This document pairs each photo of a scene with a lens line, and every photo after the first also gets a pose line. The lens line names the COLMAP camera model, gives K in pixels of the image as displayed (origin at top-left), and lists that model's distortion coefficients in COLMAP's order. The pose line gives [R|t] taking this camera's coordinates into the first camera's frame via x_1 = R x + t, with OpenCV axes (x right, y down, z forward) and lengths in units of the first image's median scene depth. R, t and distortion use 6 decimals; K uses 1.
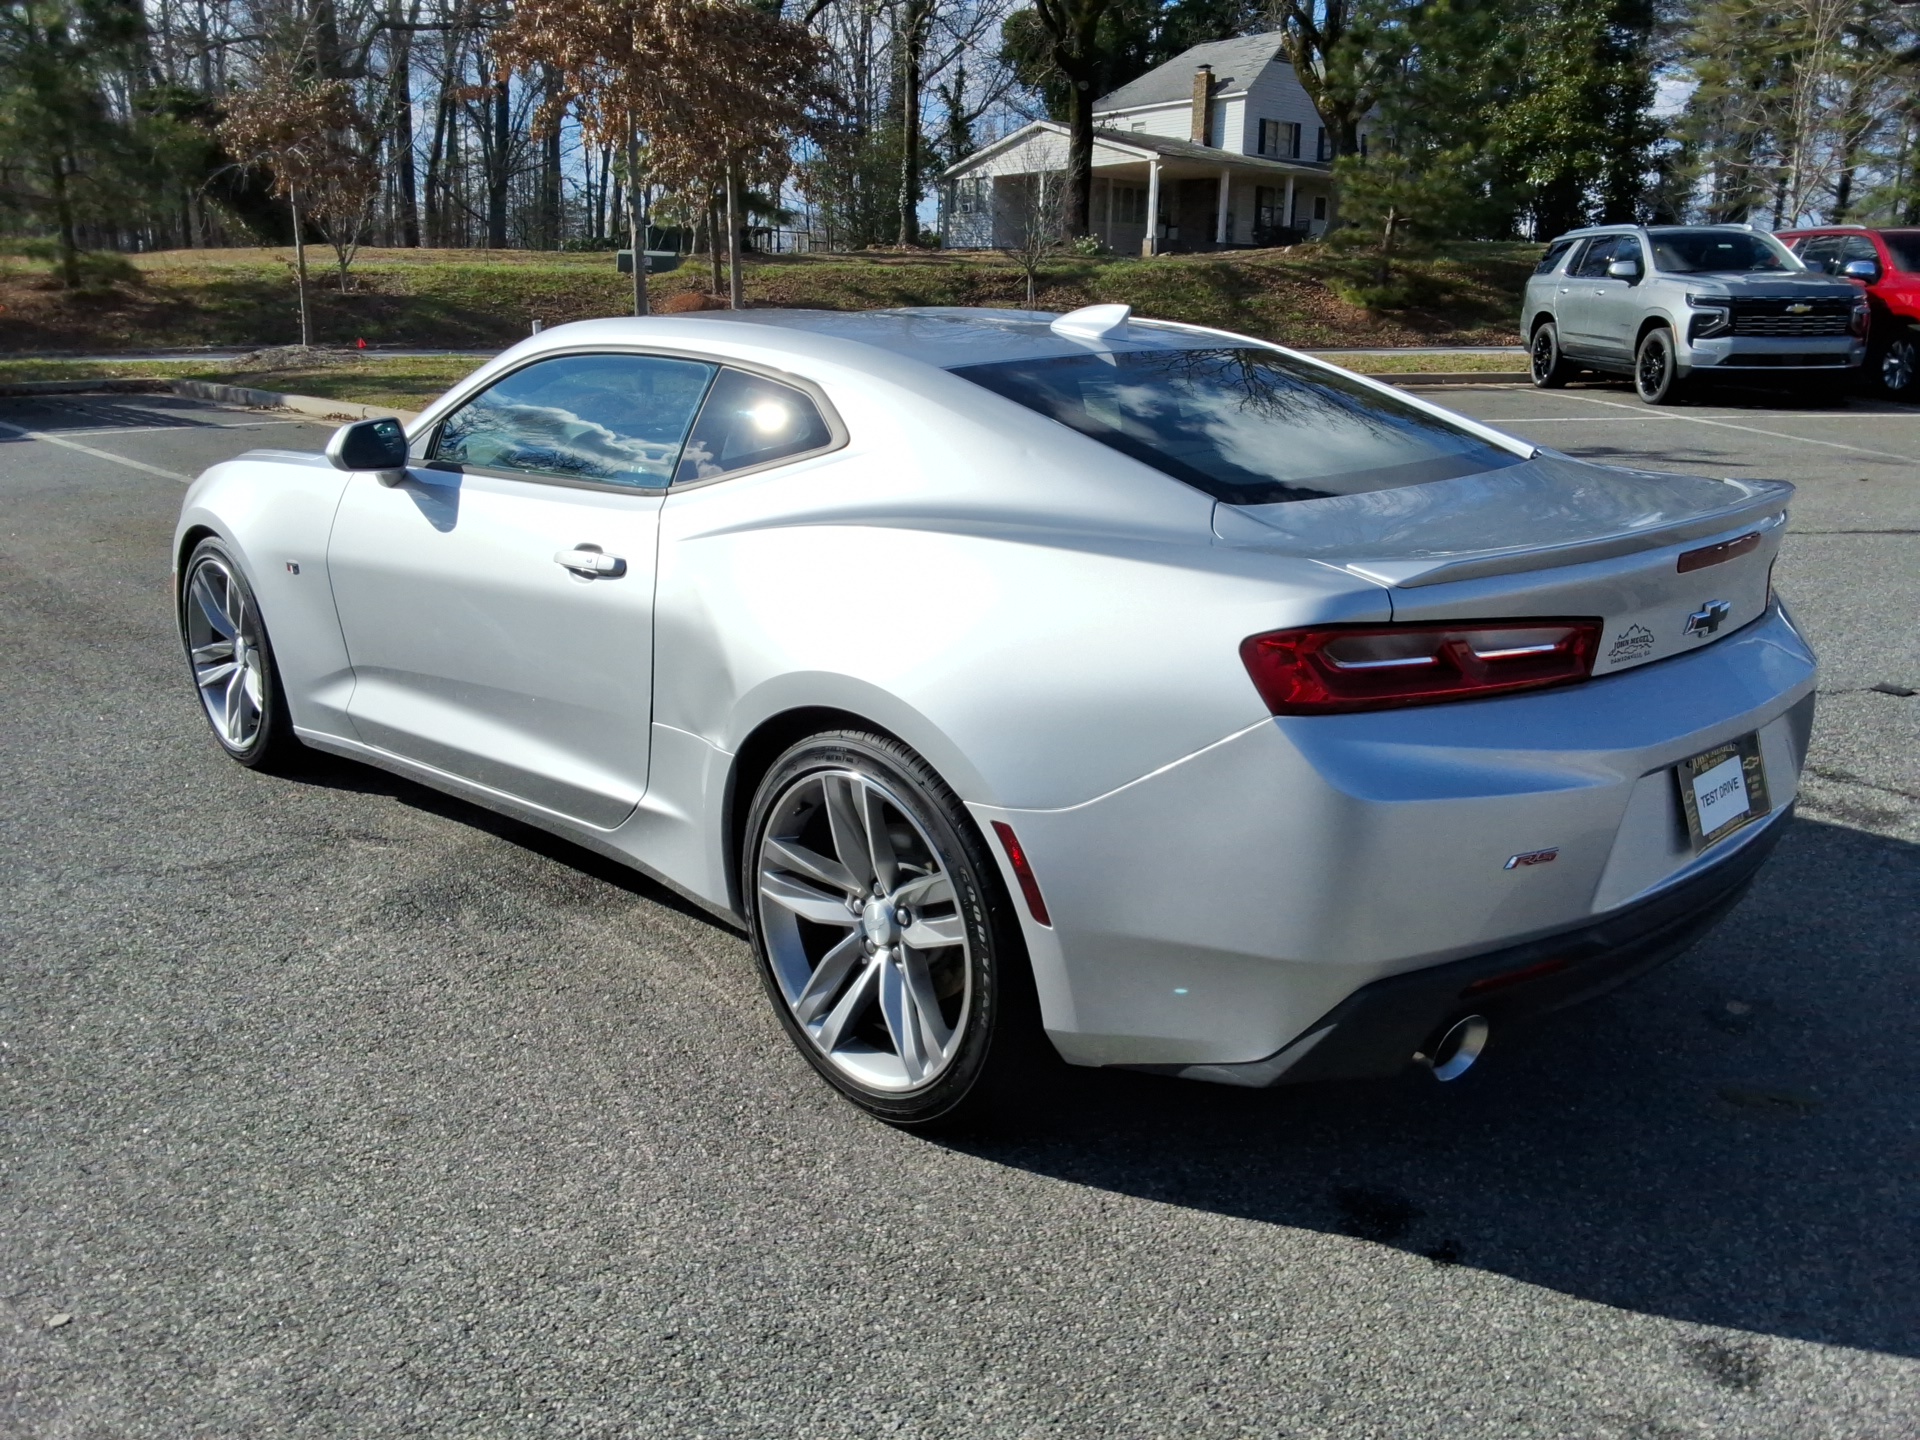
lens RADIAL K [[1546.5, 0, 1016.1], [0, 1546.5, 717.3], [0, 0, 1]] dist [0.088598, -0.143611]
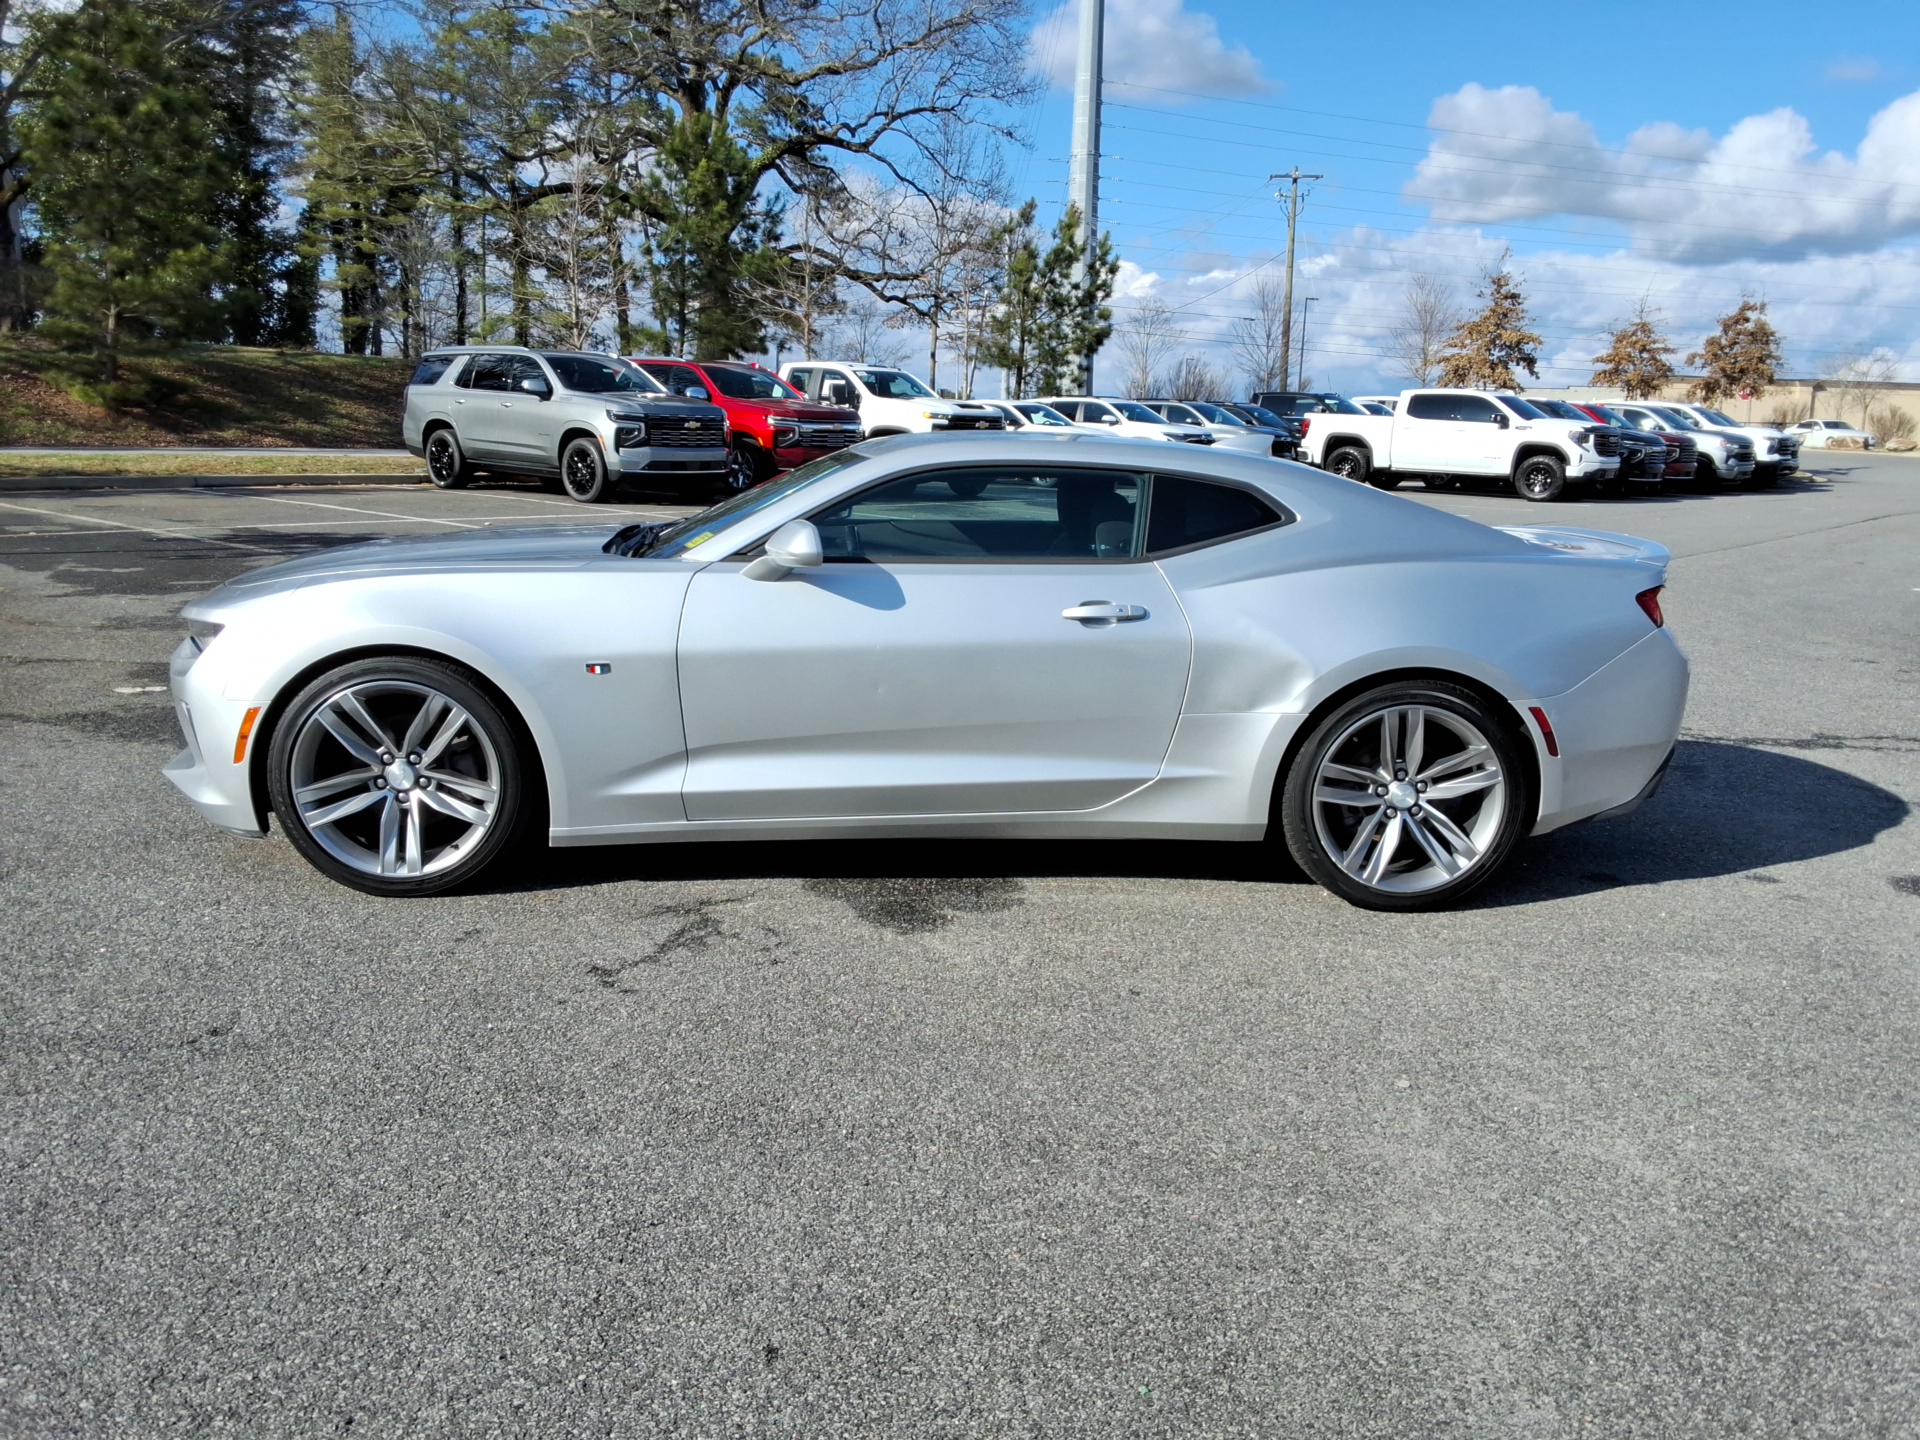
lens RADIAL K [[1558.3, 0, 960.0], [0, 1558.3, 720.0], [0, 0, 1]] dist [0.033769, -0.067638]
pose [[0.681437, -0.116124, 0.722606, -0.176431], [0.159217, 0.987207, 0.008500, -0.004519], [-0.714349, 0.109259, 0.691208, 0.012866]]
